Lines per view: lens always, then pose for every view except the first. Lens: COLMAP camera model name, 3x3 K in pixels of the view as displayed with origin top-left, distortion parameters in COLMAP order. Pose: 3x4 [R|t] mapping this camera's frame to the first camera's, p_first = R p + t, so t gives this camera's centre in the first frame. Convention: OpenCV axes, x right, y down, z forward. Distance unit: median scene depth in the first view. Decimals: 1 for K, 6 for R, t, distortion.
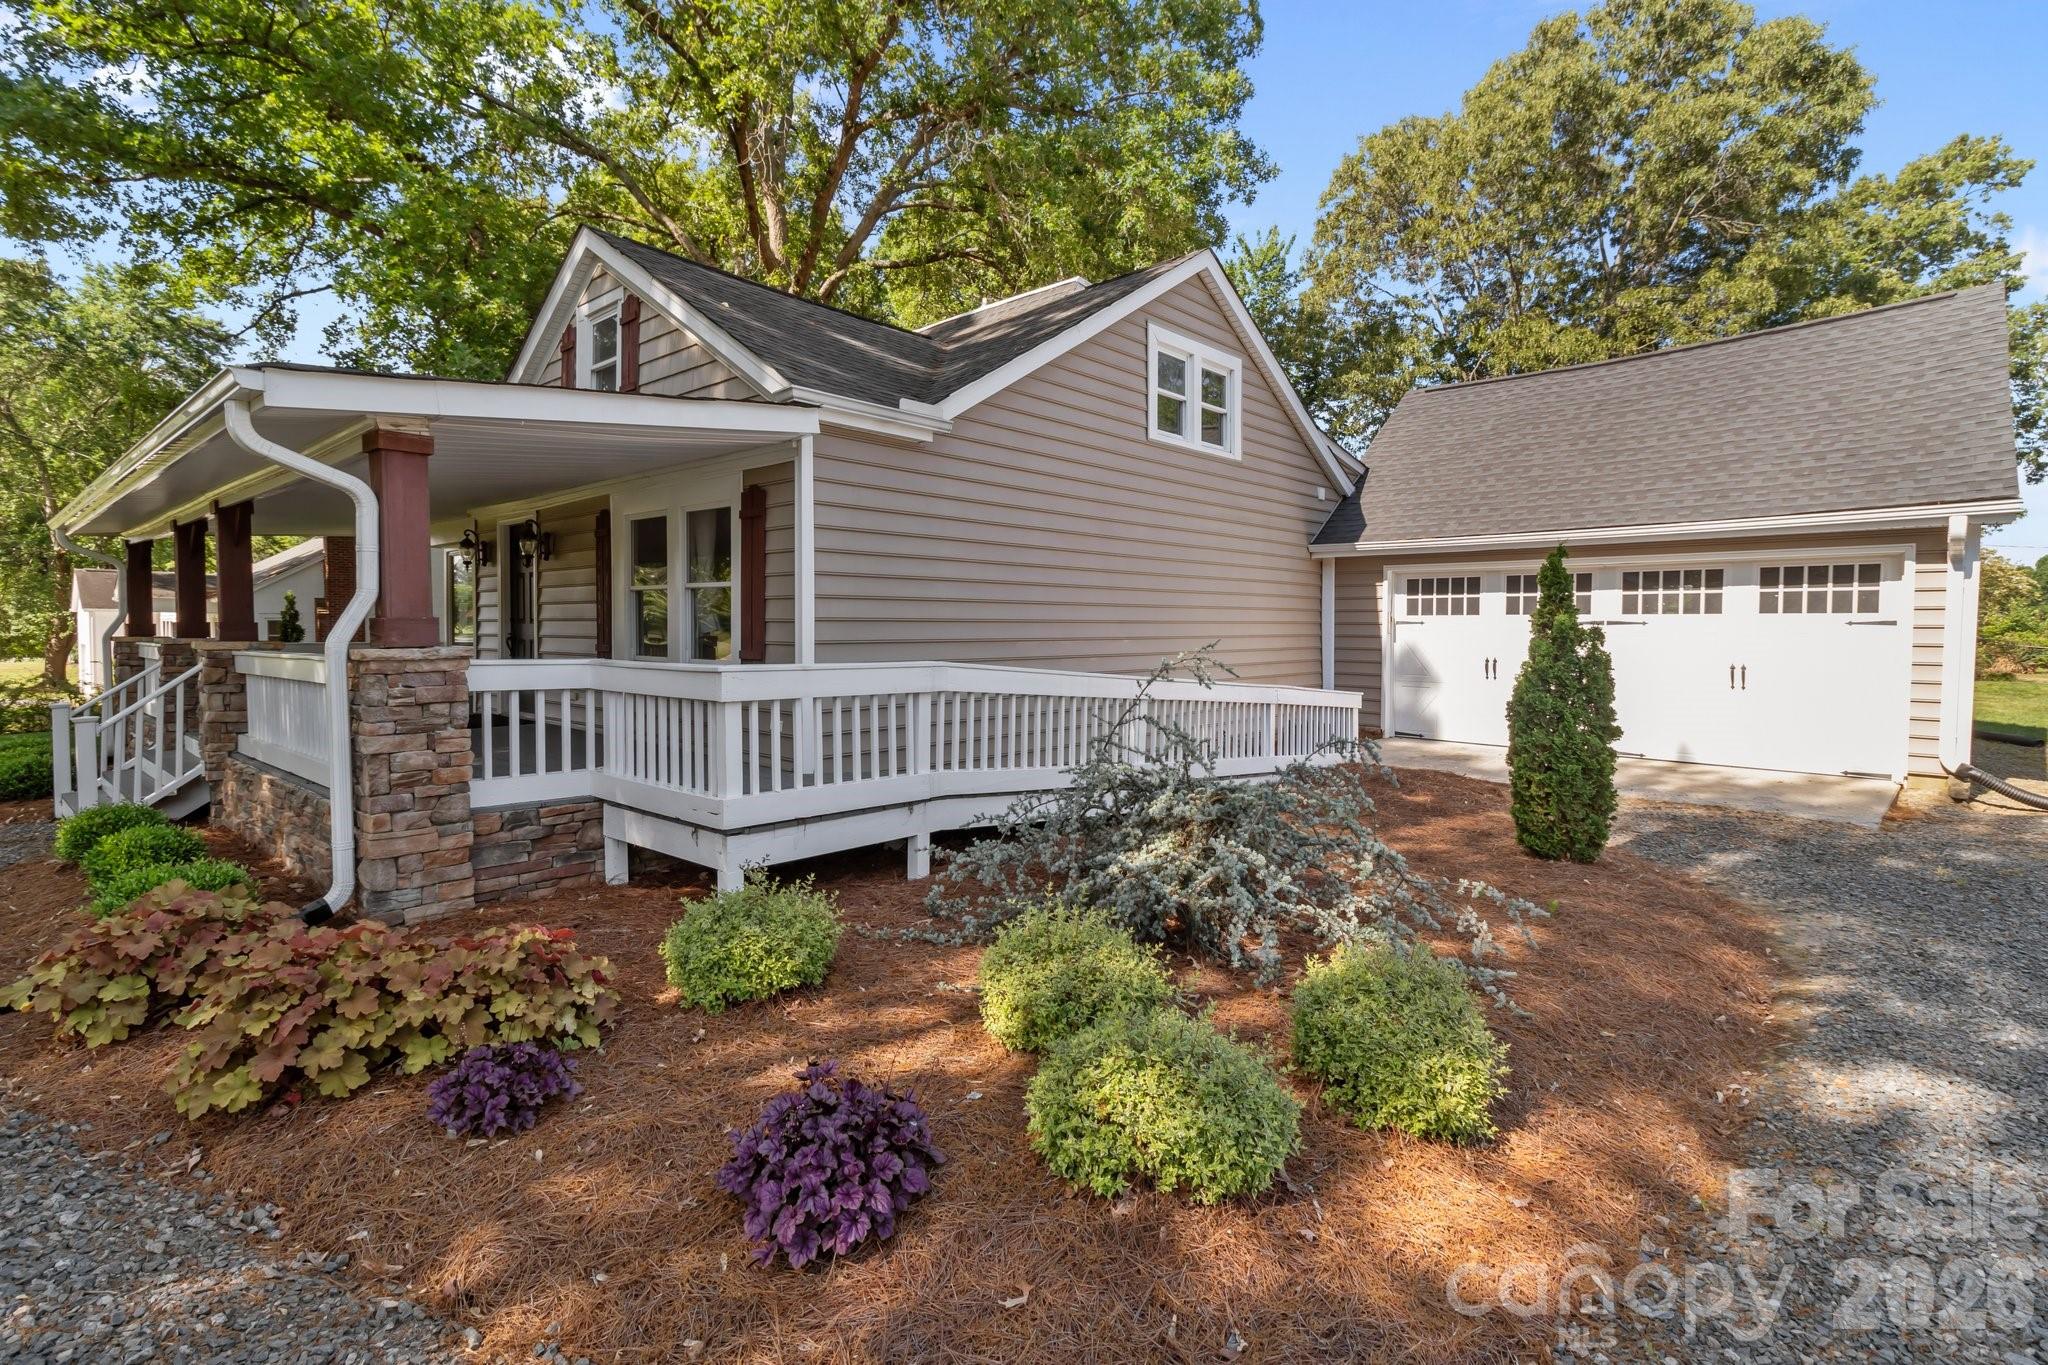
lens RADIAL K [[964.1, 0, 1030.0], [0, 964.1, 656.6], [0, 0, 1]] dist [0.001216, 0.000199]
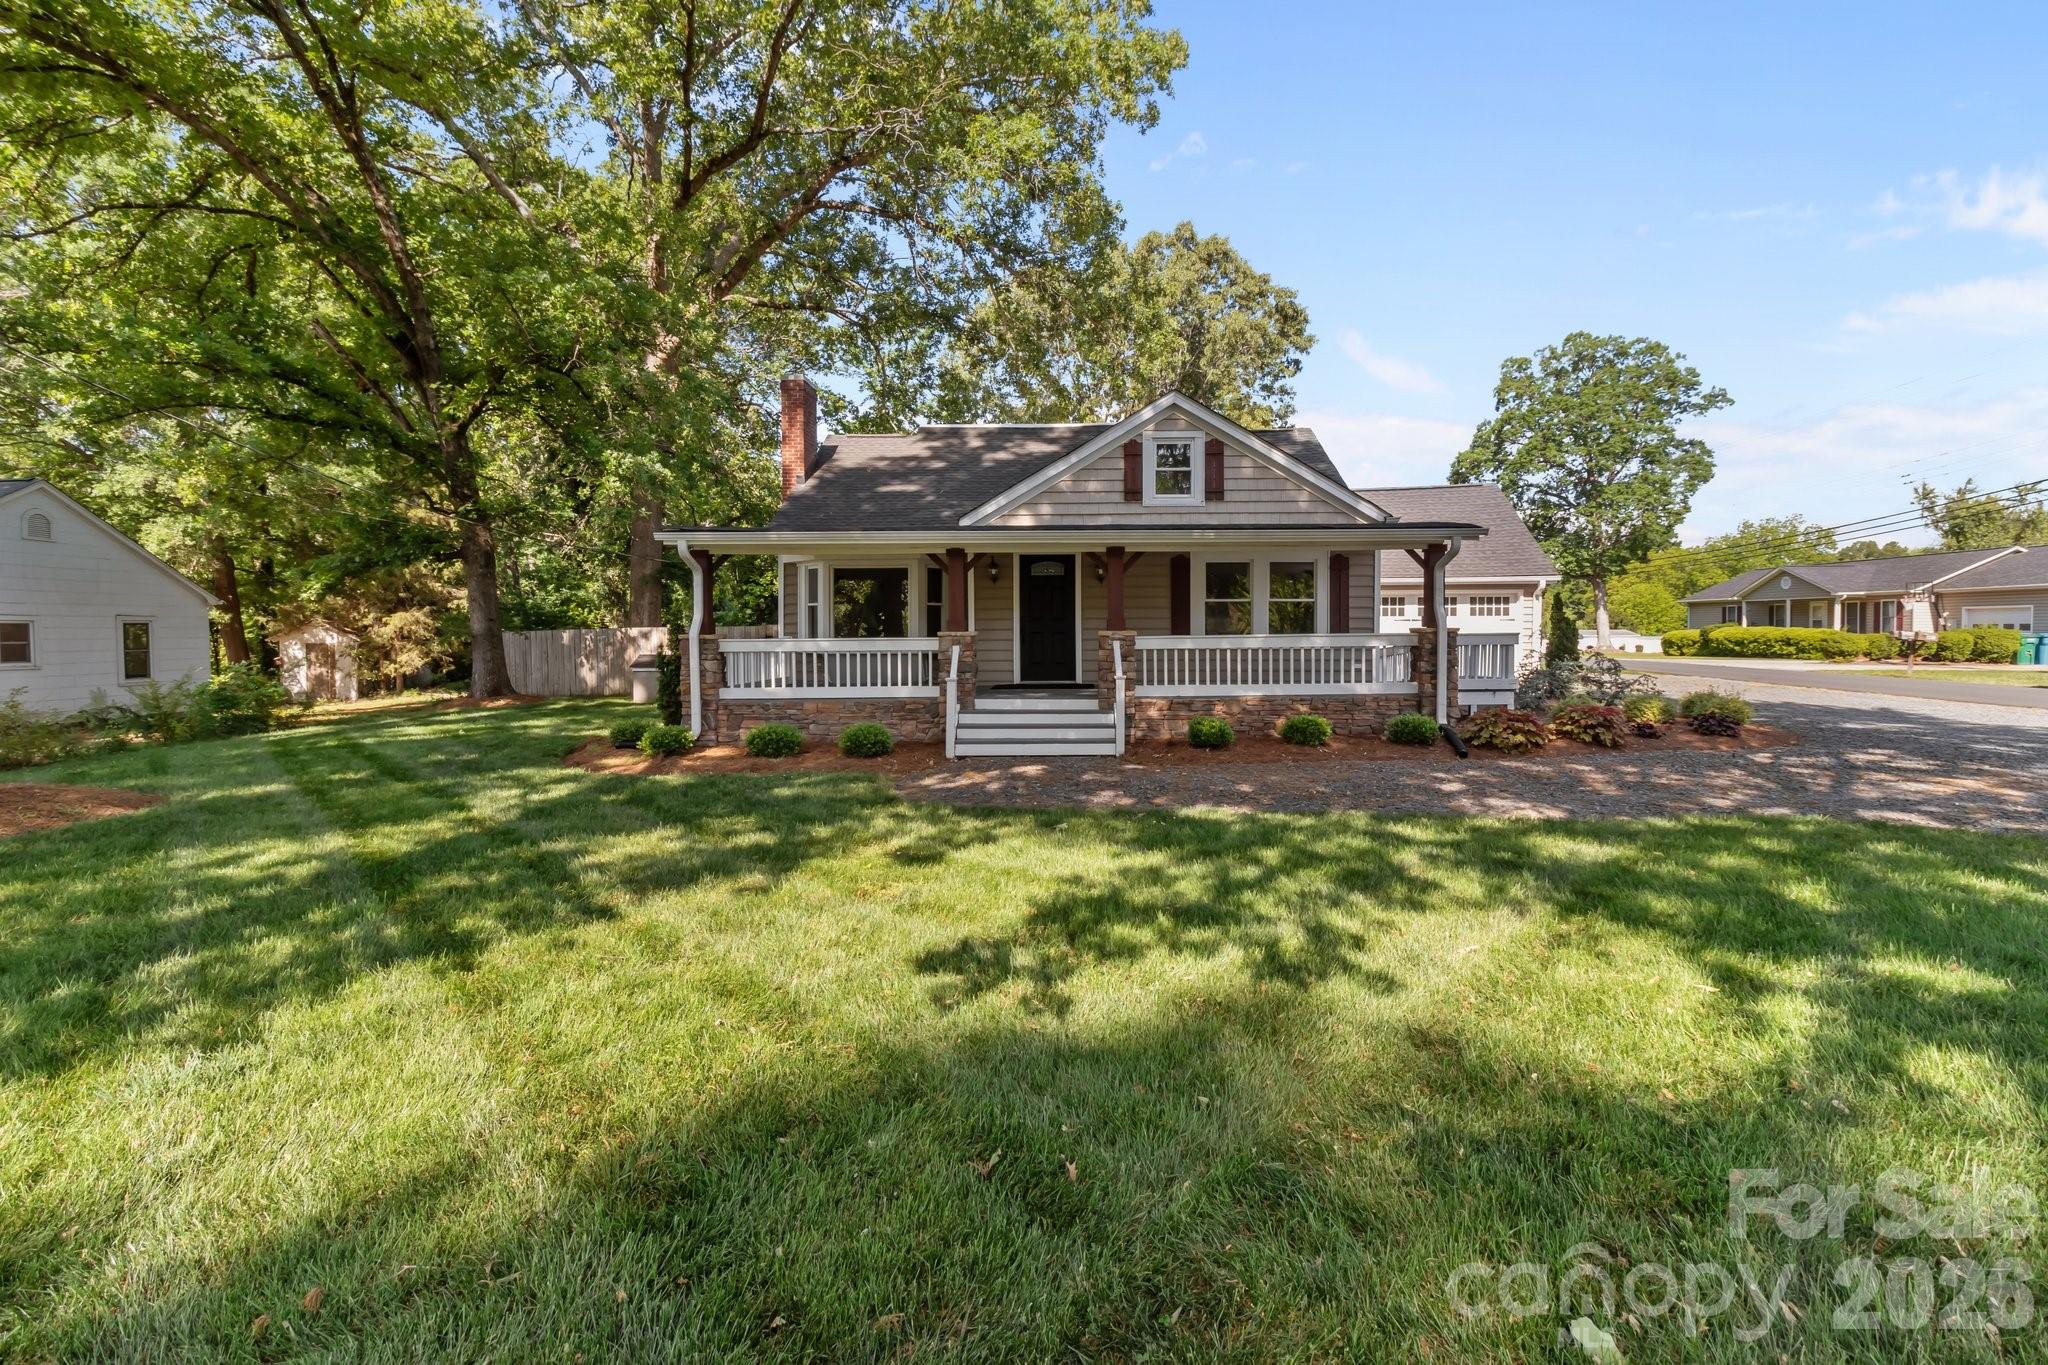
lens RADIAL K [[964.1, 0, 1030.0], [0, 964.1, 656.6], [0, 0, 1]] dist [0.001216, 0.000199]
pose [[0.762858, -0.025563, 0.646060, -1.748506], [0.028221, 0.999582, 0.006228, 0.012095], [-0.645950, 0.013481, 0.763261, -0.143561]]
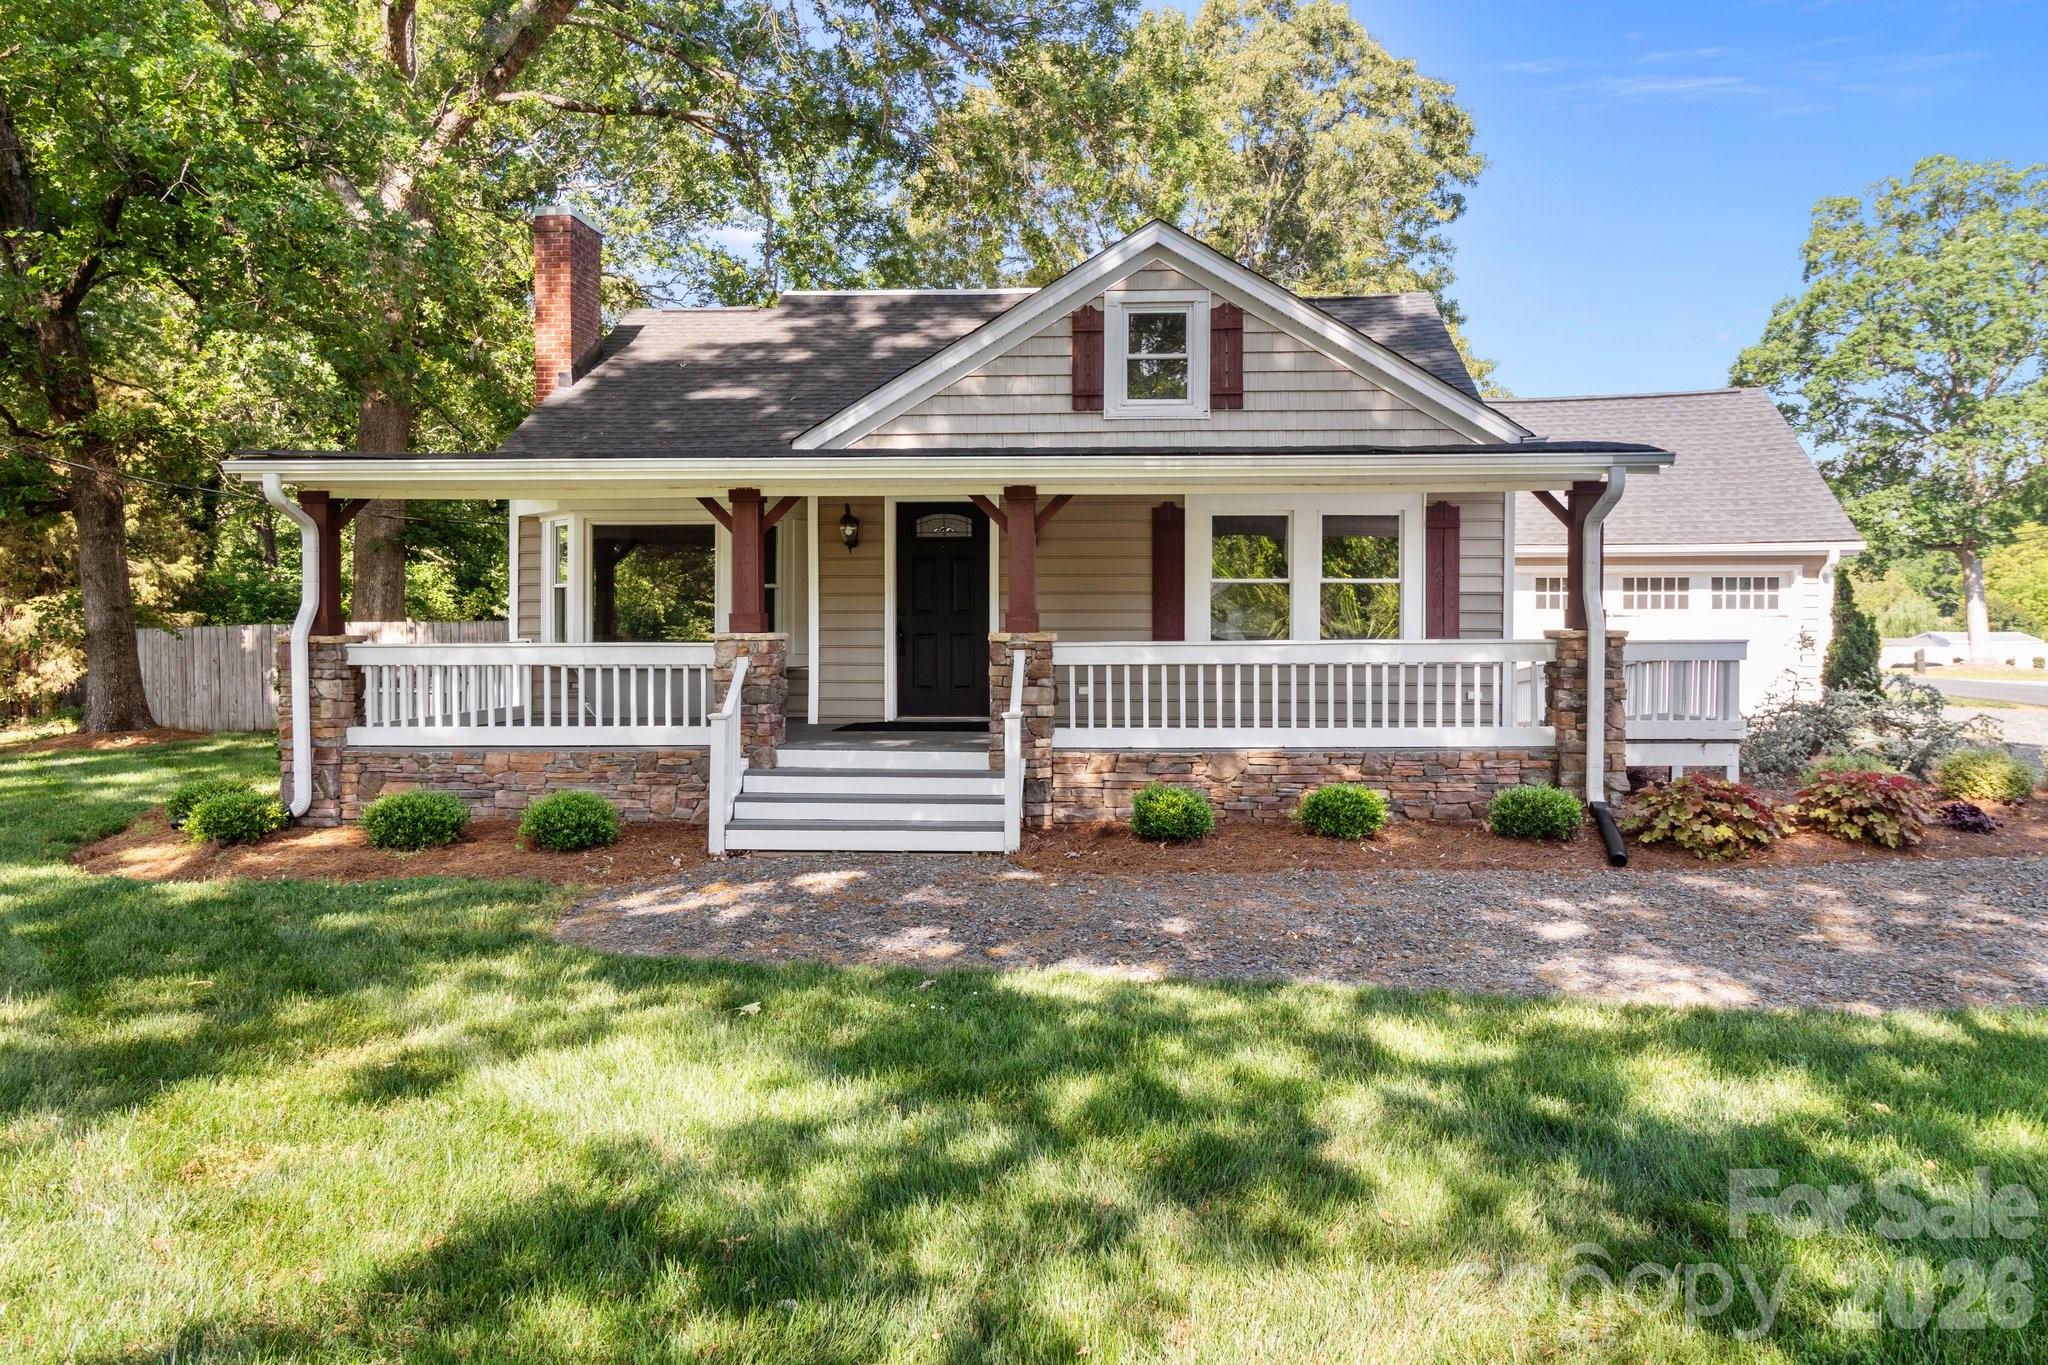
lens RADIAL K [[1473.1, 0, 1022.5], [0, 1473.1, 658.5], [0, 0, 1]] dist [0.000262, -0.002670]
pose [[0.792374, -0.016976, 0.609800, -1.488326], [0.022499, 0.999746, -0.001404, 0.010055], [-0.609621, 0.014833, 0.792554, -0.127089]]
